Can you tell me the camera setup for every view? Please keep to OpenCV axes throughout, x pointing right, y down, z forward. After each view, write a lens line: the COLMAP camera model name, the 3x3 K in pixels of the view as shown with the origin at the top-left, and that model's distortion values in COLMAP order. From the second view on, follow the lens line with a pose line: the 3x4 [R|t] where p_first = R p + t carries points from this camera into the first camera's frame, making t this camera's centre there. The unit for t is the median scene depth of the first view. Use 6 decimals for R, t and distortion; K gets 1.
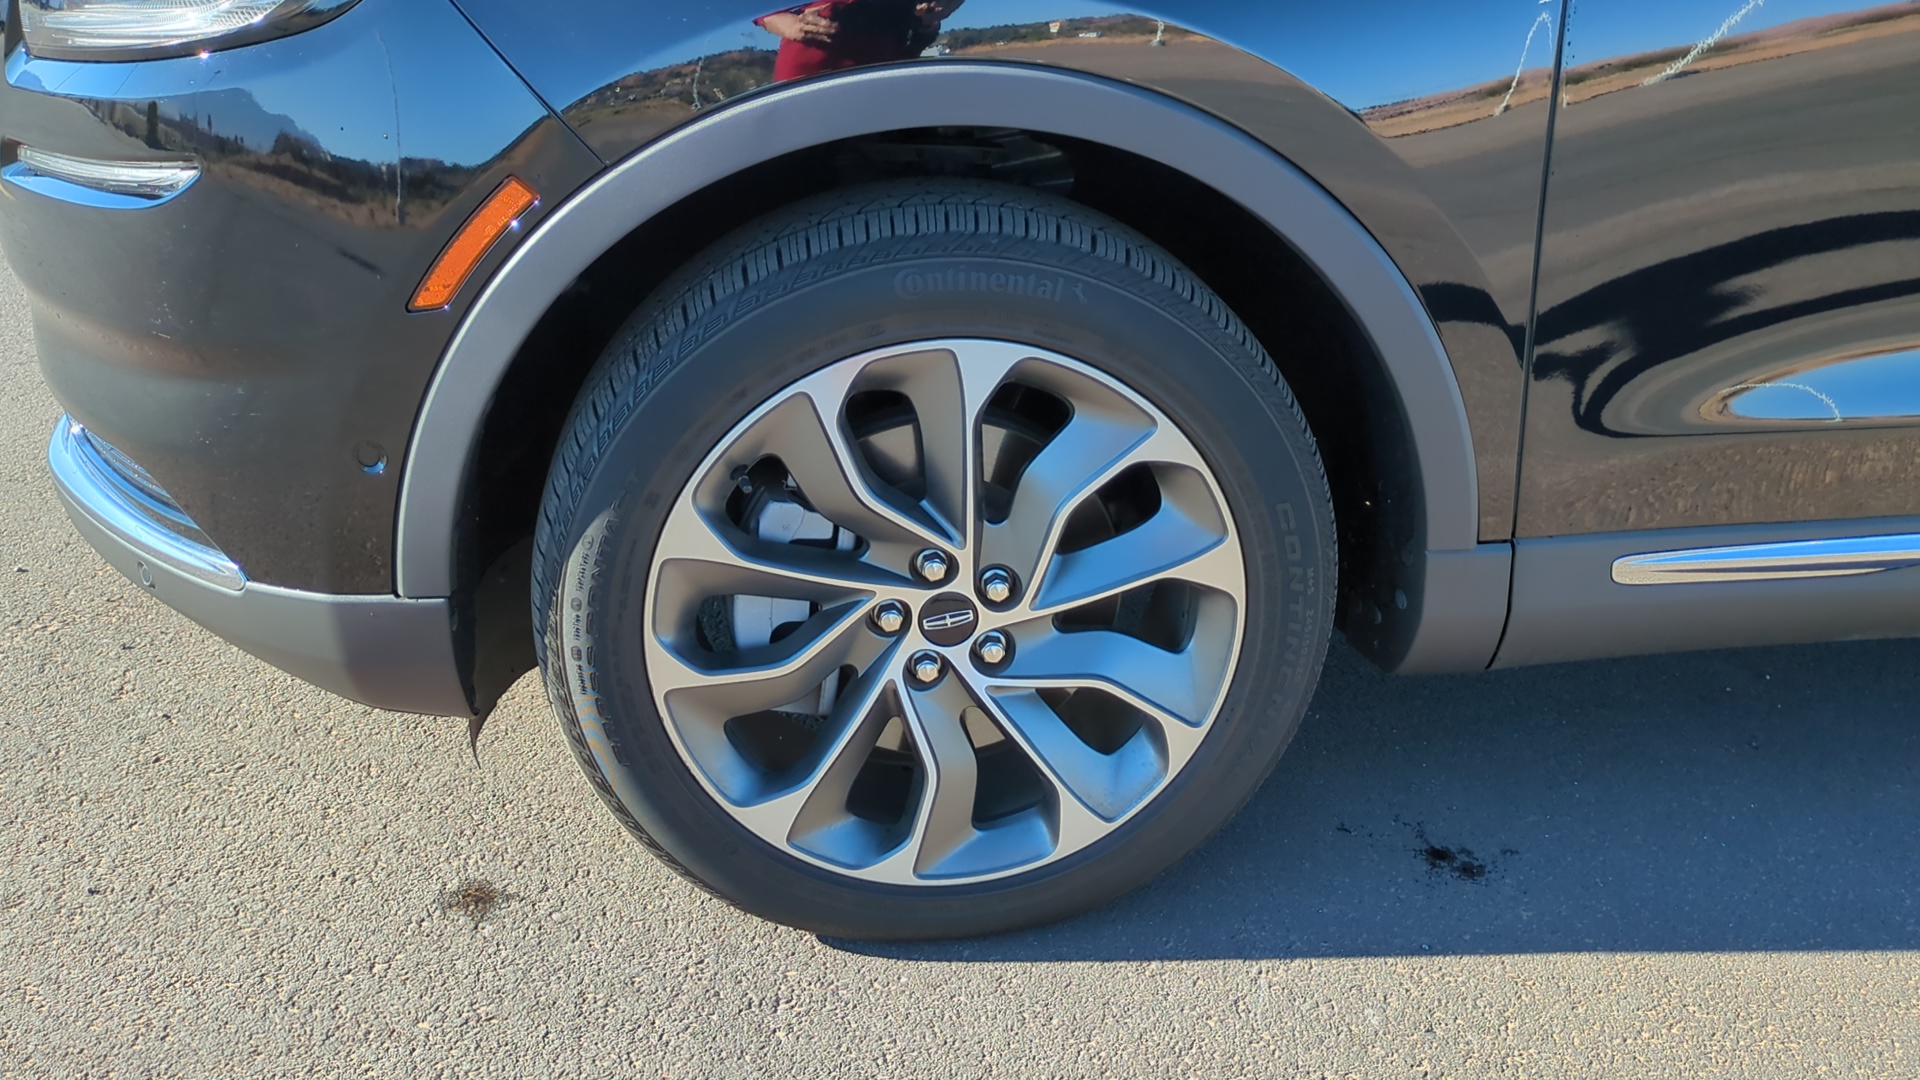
lens RADIAL K [[1653.0, 0, 959.8], [0, 1653.0, 544.1], [0, 0, 1]] dist [0.058332, -0.057932]
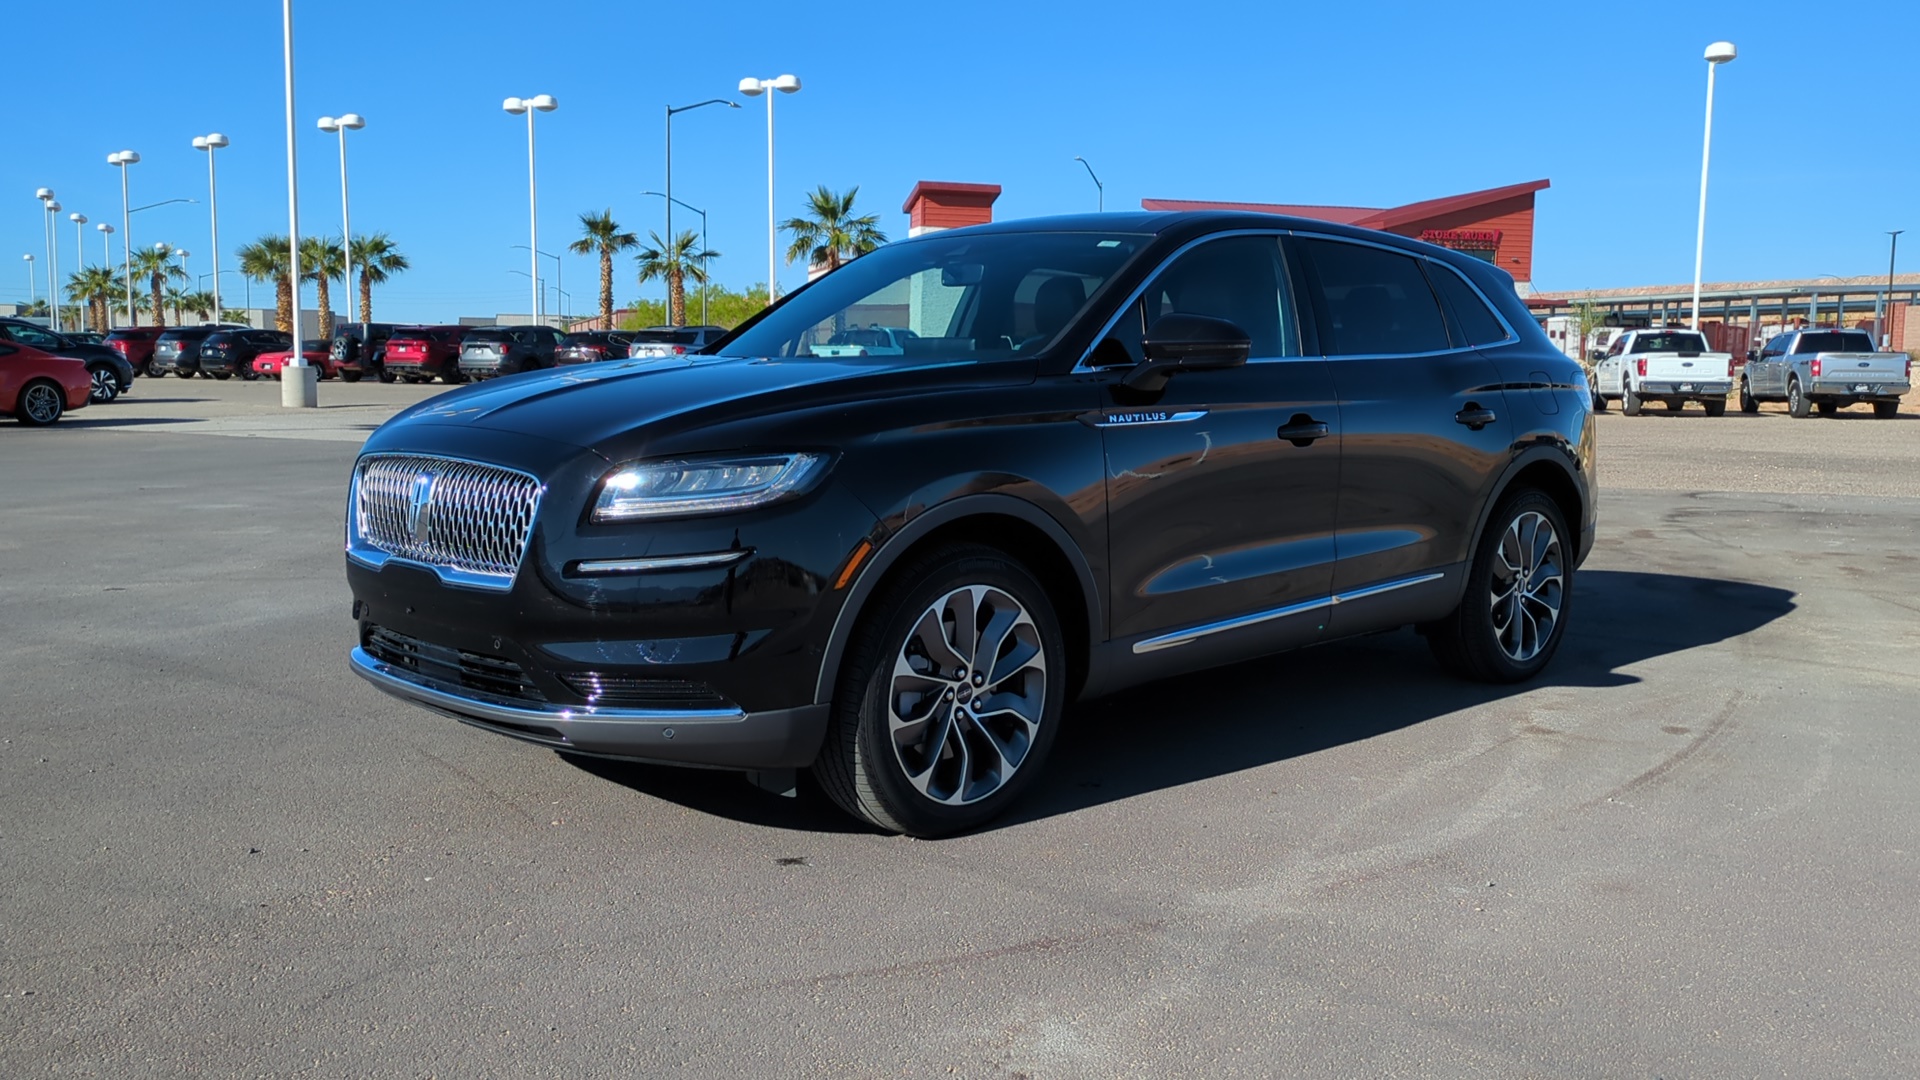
lens RADIAL K [[1653.0, 0, 975.1], [0, 1653.0, 551.2], [0, 0, 1]] dist [0.058332, -0.057932]
pose [[0.783940, -0.084647, 0.615039, -1.635997], [0.241982, 0.953974, -0.177140, 0.307232], [-0.571737, 0.287695, 0.768341, -1.143694]]
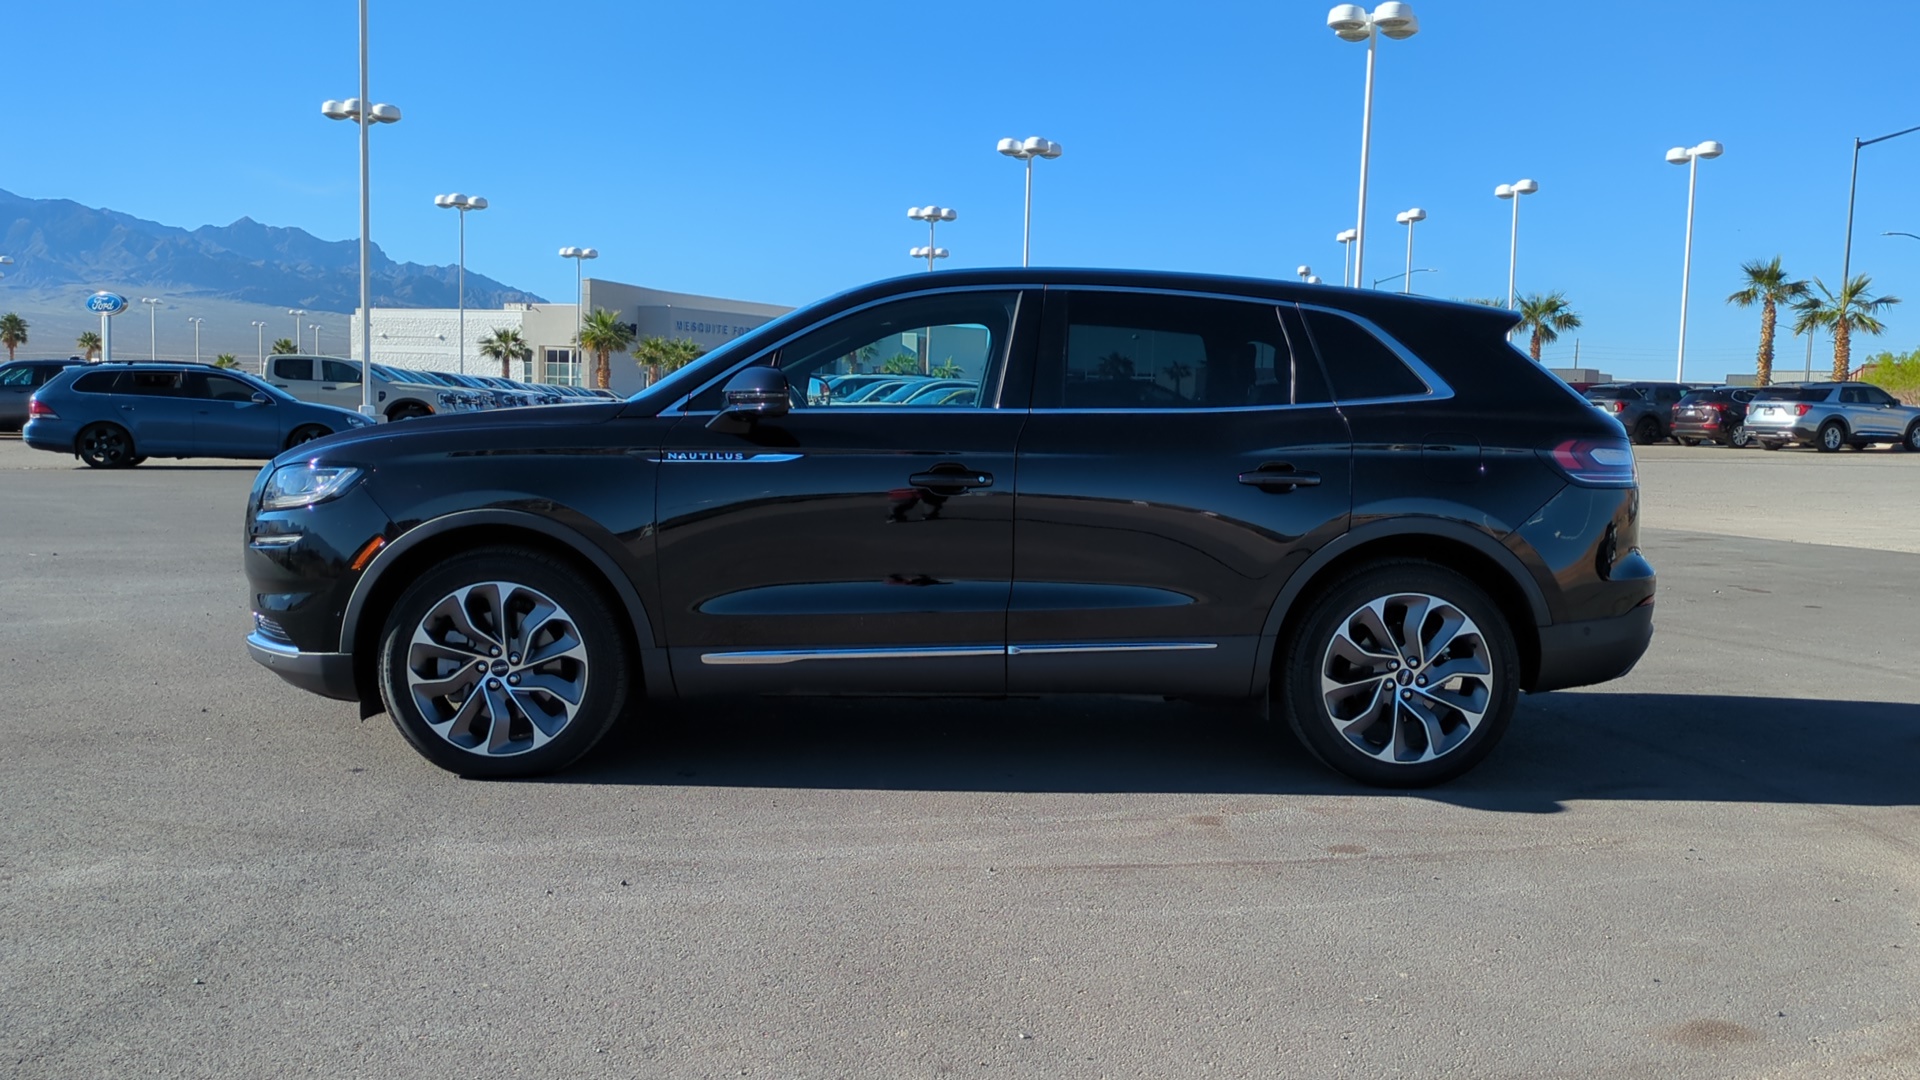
lens RADIAL K [[1653.0, 0, 954.5], [0, 1653.0, 535.7], [0, 0, 1]] dist [0.058332, -0.057932]
pose [[0.996635, 0.007257, -0.081648, 1.195735], [-0.031635, 0.952958, -0.301447, 0.782776], [0.075619, 0.303016, 0.949981, -2.229558]]
